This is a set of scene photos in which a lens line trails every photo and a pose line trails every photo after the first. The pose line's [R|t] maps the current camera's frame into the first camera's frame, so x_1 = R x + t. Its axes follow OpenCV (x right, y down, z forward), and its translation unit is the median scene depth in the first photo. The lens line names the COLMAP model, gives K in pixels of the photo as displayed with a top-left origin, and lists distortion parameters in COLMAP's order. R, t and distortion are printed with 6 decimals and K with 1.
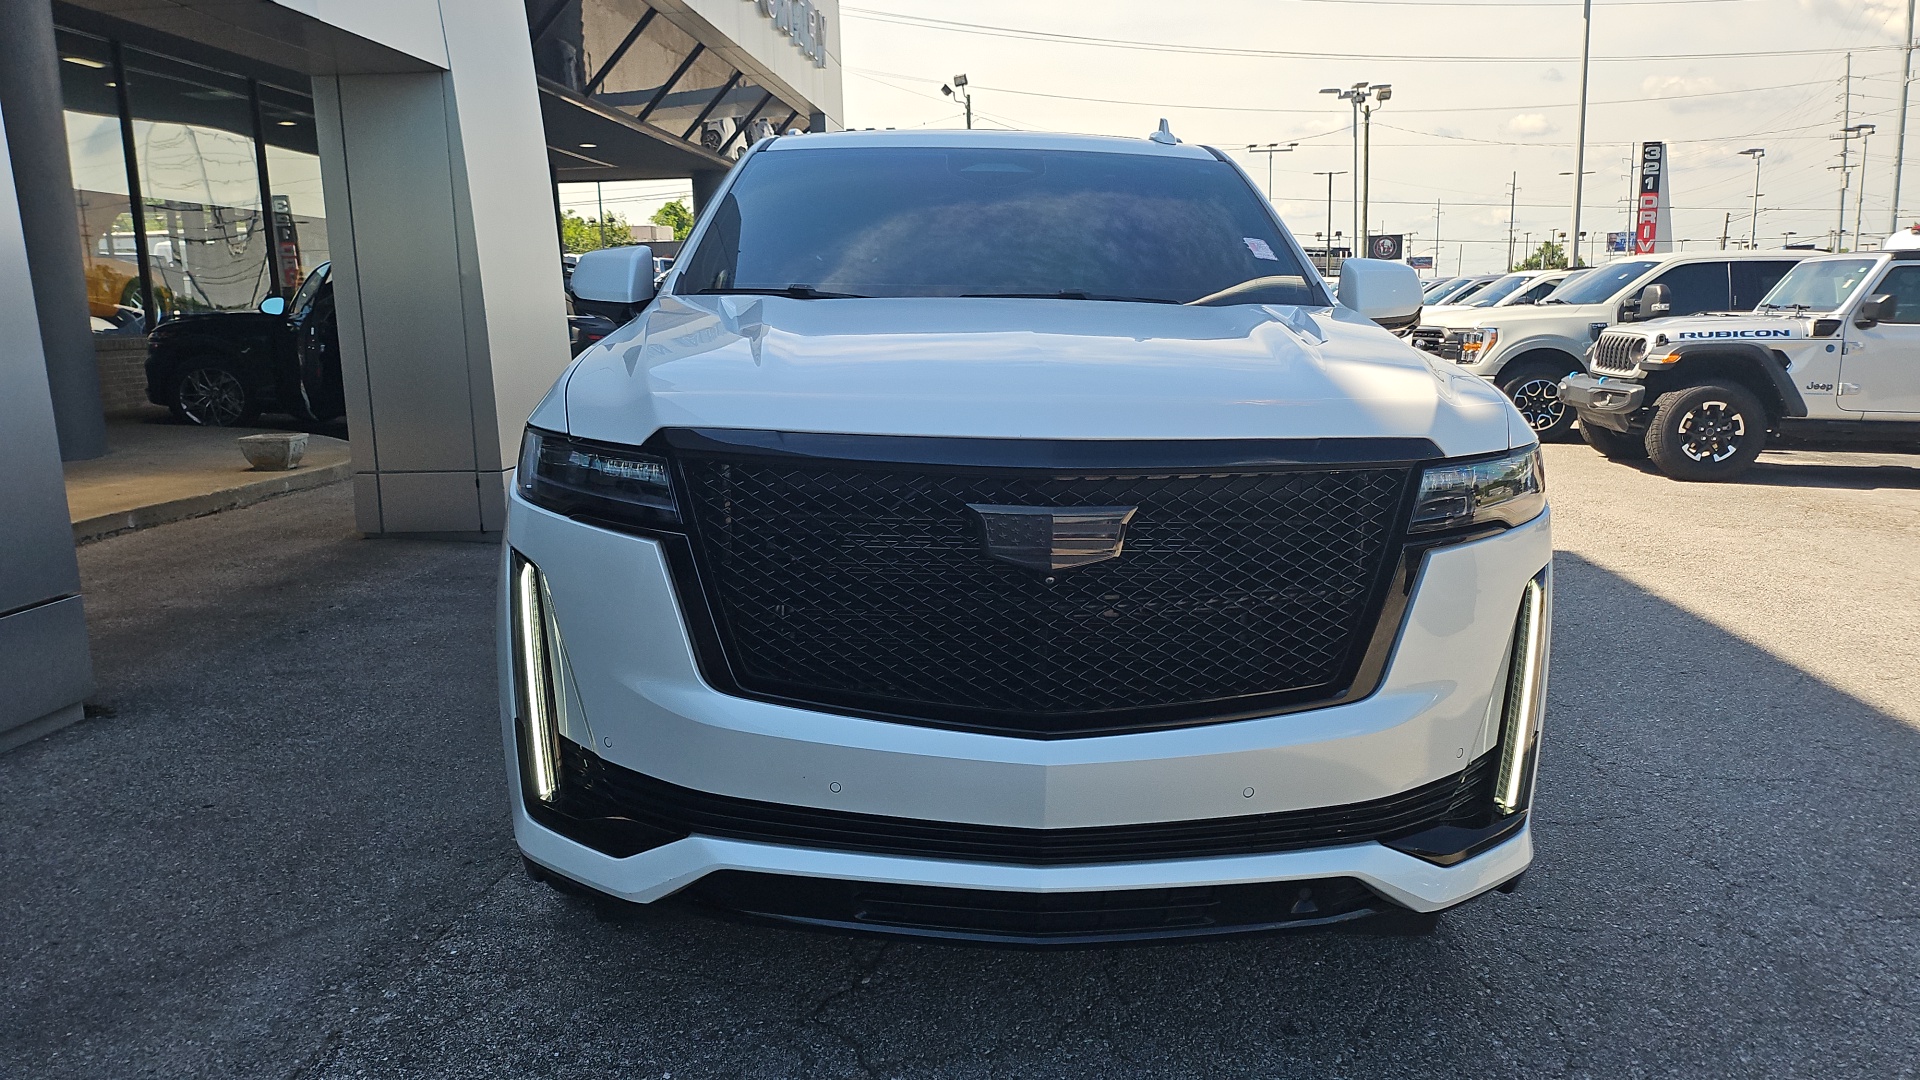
lens RADIAL K [[1374.1, 0, 960.0], [0, 1374.1, 540.0], [0, 0, 1]] dist [0.031669, -0.005042]
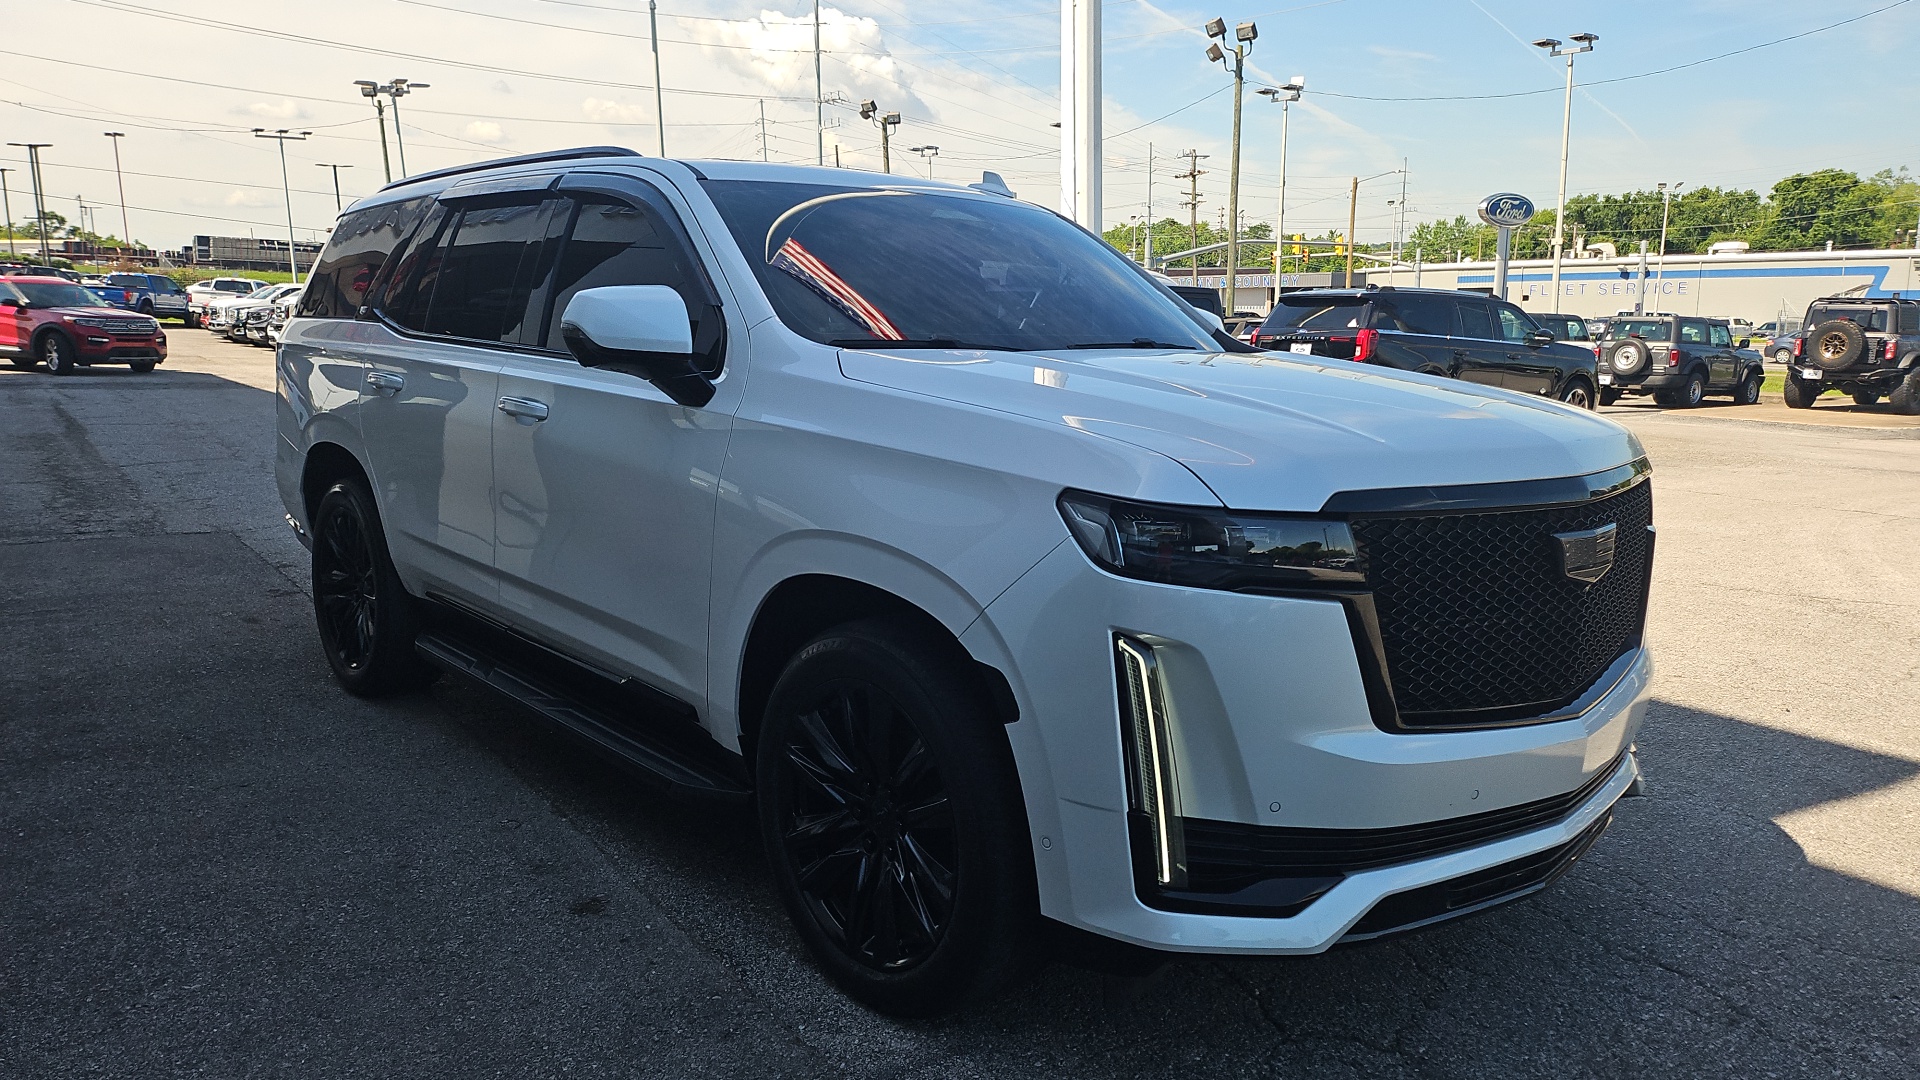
lens RADIAL K [[1418.0, 0, 960.0], [0, 1418.0, 540.0], [0, 0, 1]] dist [0.038657, -0.006195]
pose [[0.759748, -0.095812, 0.643120, -0.772108], [0.101443, 0.994438, 0.028312, -0.071457], [-0.642256, 0.043731, 0.765242, 0.241616]]
